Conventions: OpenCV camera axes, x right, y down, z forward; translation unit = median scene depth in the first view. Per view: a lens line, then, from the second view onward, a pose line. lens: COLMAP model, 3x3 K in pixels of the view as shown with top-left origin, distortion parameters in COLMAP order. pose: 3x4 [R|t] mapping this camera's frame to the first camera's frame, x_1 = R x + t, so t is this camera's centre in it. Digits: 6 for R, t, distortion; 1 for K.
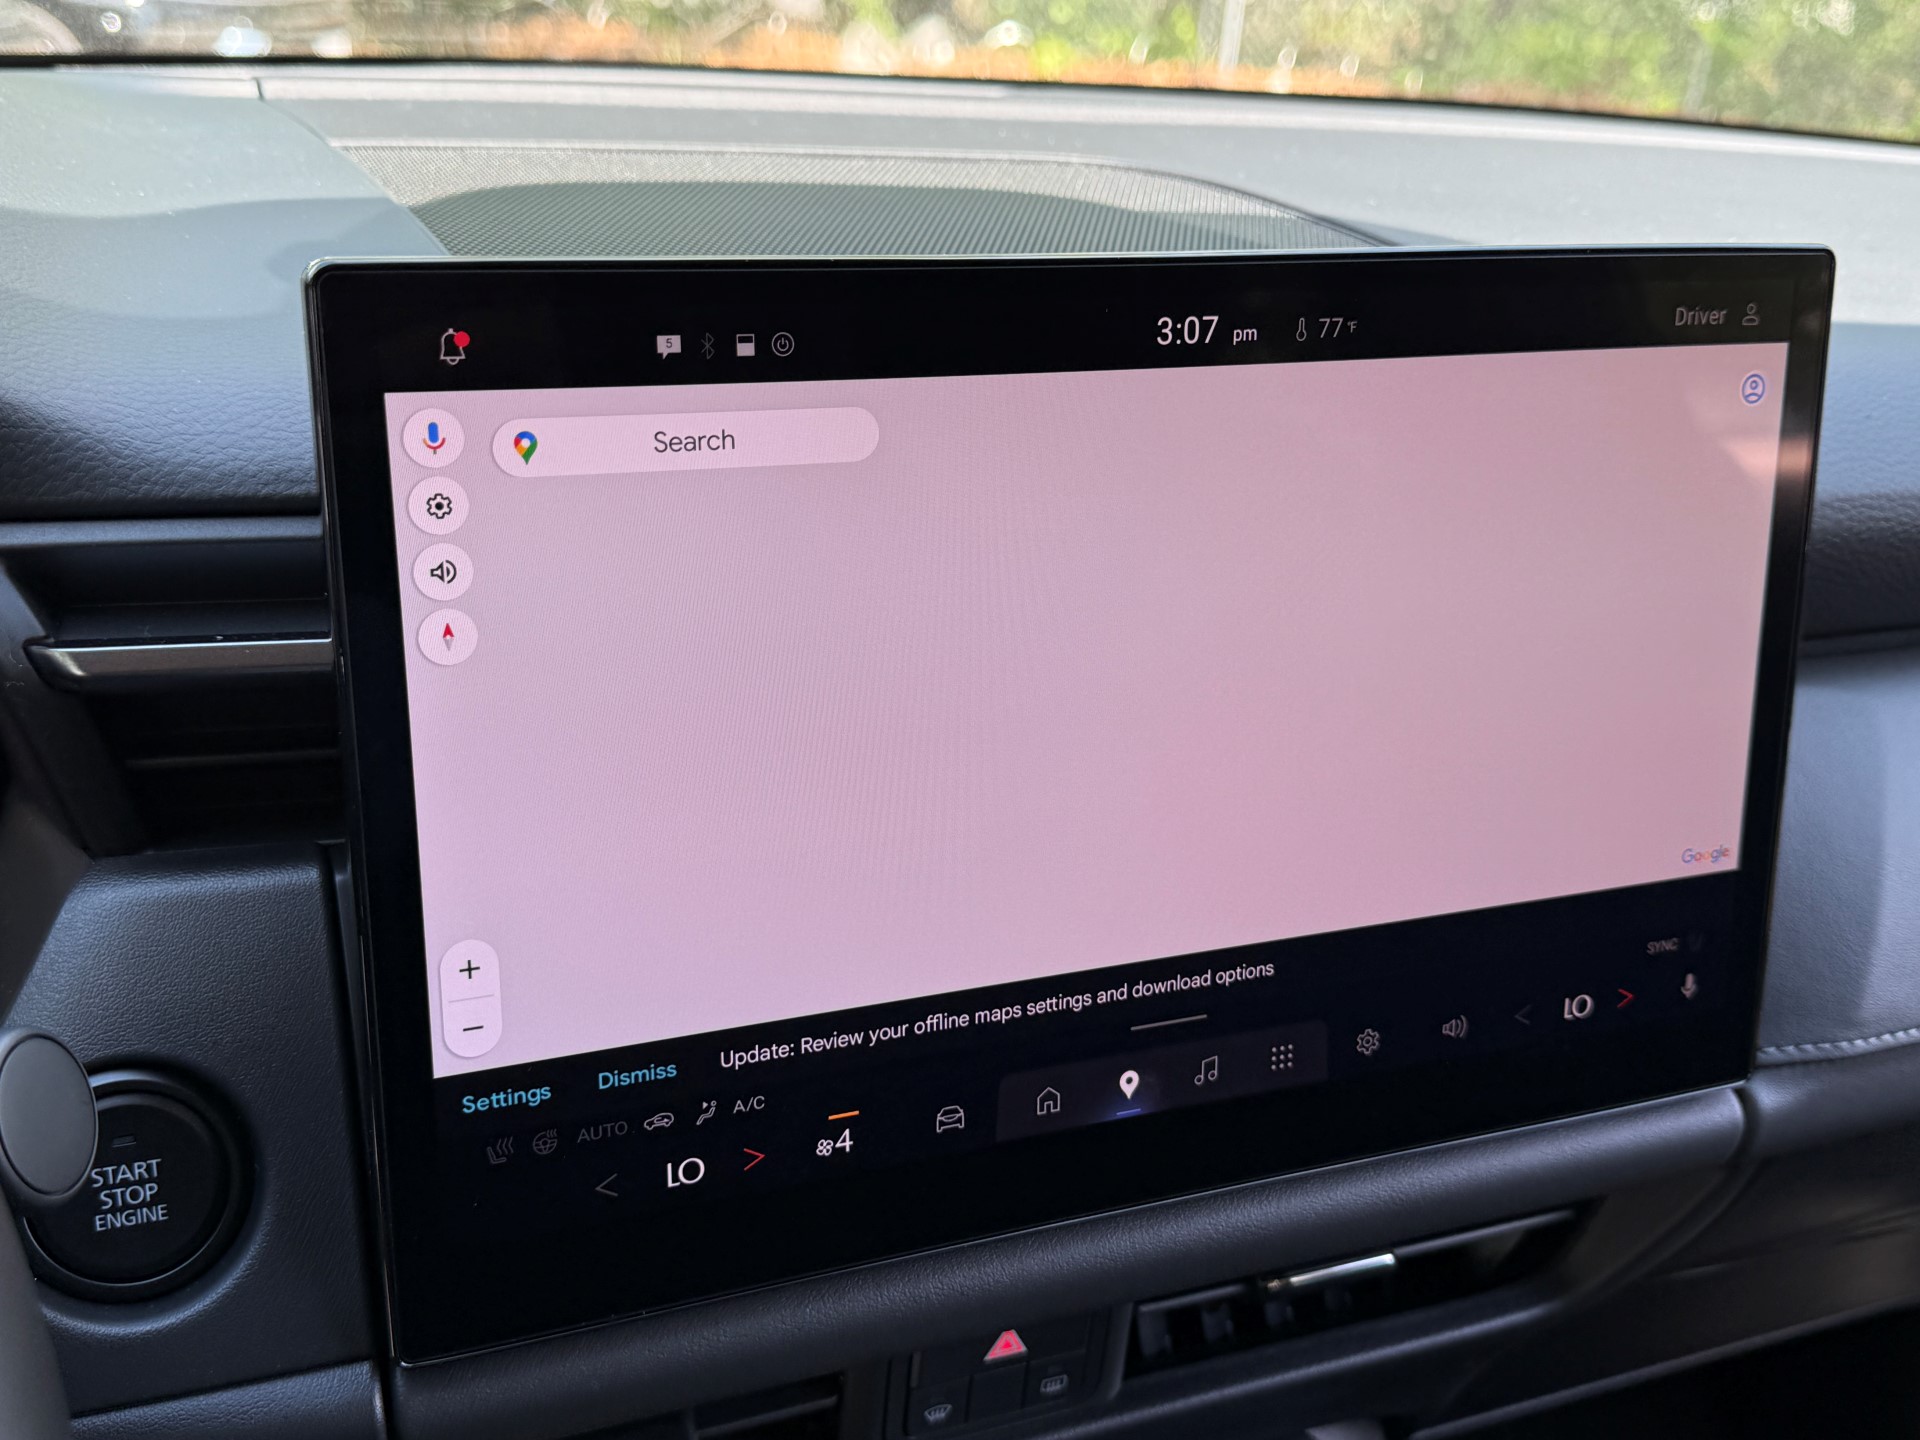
lens RADIAL K [[2034.0, 0, 954.9], [0, 2034.0, 723.1], [0, 0, 1]] dist [0.043554, 0.000000]
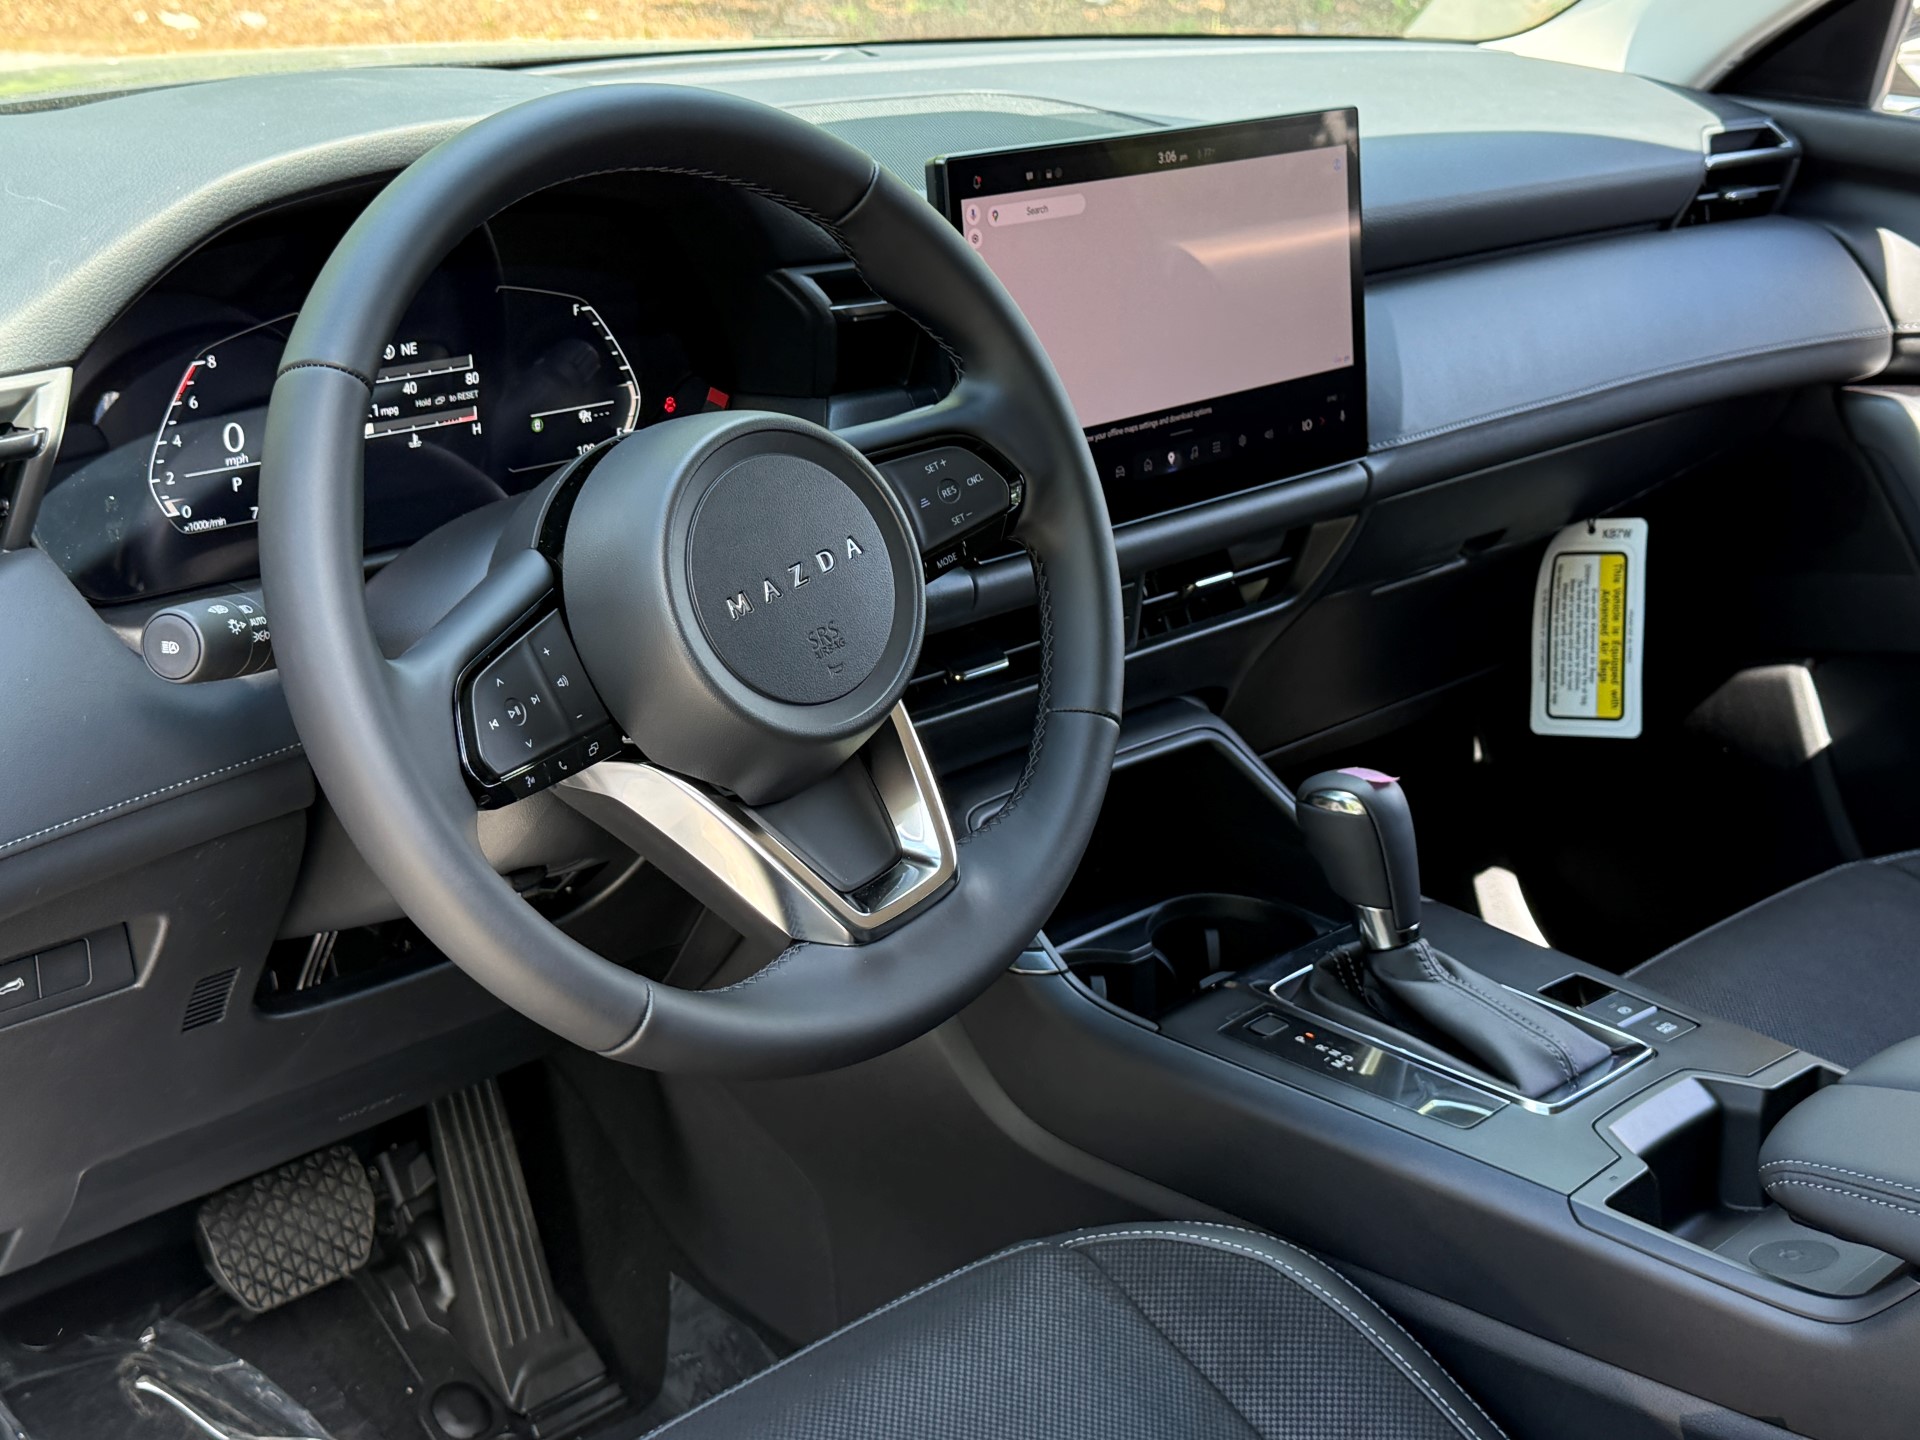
lens RADIAL K [[2522.2, 0, 950.2], [0, 2522.2, 716.0], [0, 0, 1]] dist [0.144901, 0.000000]
pose [[0.929082, -0.163798, 0.331627, -1.226670], [0.166474, 0.985832, 0.020533, 0.370471], [-0.330292, 0.036130, 0.943187, -1.809752]]
